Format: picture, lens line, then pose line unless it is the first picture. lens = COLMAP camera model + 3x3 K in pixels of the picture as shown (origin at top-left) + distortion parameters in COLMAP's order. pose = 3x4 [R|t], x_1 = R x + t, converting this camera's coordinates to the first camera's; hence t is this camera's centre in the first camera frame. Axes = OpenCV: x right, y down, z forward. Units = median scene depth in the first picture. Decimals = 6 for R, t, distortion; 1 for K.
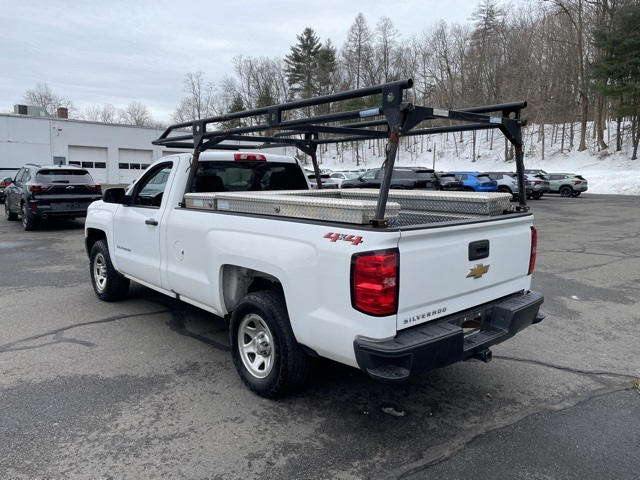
lens RADIAL K [[480.3, 0, 319.5], [0, 480.3, 236.3], [0, 0, 1]] dist [0.090137, -0.115194]
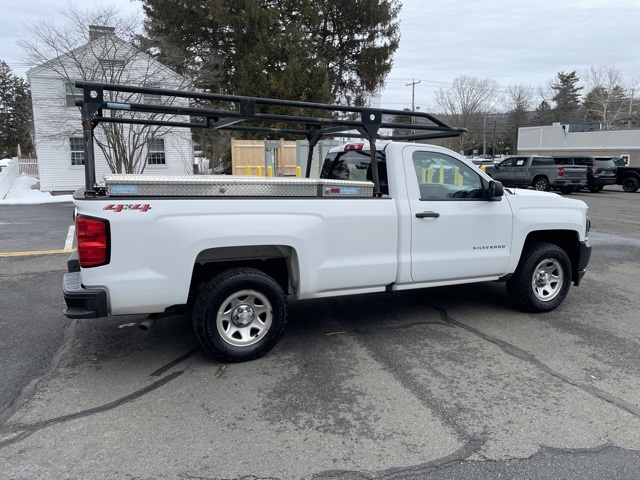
lens RADIAL K [[480.3, 0, 319.2], [0, 480.3, 233.3], [0, 0, 1]] dist [0.090137, -0.115194]
pose [[-0.296123, 0.122446, -0.947269, 0.890744], [-0.140213, 0.975432, 0.169919, -0.153109], [0.944802, 0.183136, -0.271679, 1.277109]]
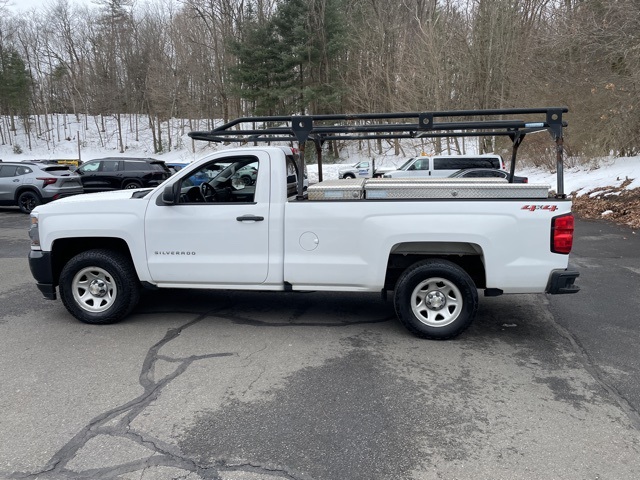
lens RADIAL K [[480.3, 0, 319.0], [0, 480.3, 233.9], [0, 0, 1]] dist [0.090137, -0.115194]
pose [[0.745623, -0.100234, 0.658787, -0.846229], [0.091551, 0.994656, 0.047718, -0.029445], [-0.660049, 0.024732, 0.750815, 0.175653]]
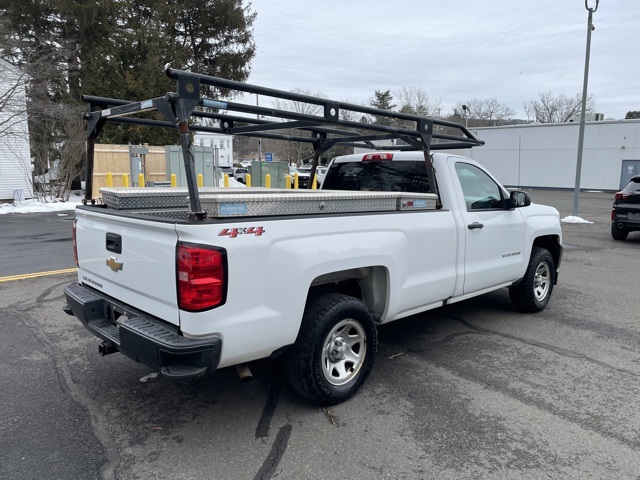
lens RADIAL K [[480.3, 0, 320.4], [0, 480.3, 234.9], [0, 0, 1]] dist [0.090137, -0.115194]
pose [[0.041636, 0.116361, -0.992334, 0.860416], [-0.144863, 0.983403, 0.109235, -0.101616], [0.988575, 0.139204, 0.057801, 0.876223]]
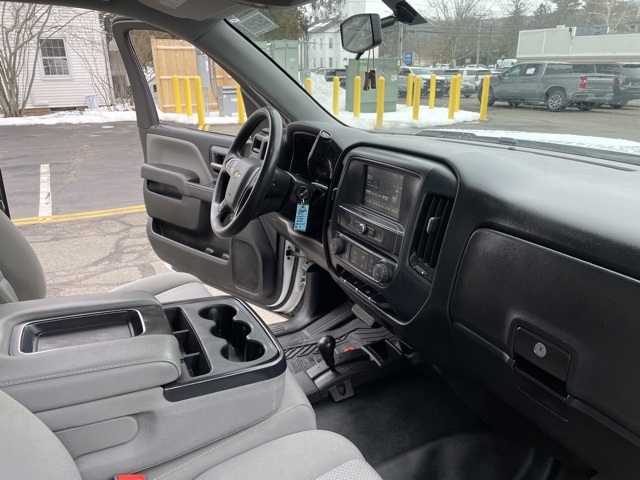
lens RADIAL K [[480.3, 0, 320.1], [0, 480.3, 237.7], [0, 0, 1]] dist [0.090137, -0.115194]
pose [[-0.265802, 0.292943, -0.918441, -0.071651], [-0.135600, 0.931879, 0.336473, -0.140130], [0.954443, 0.213976, -0.207972, 1.217033]]
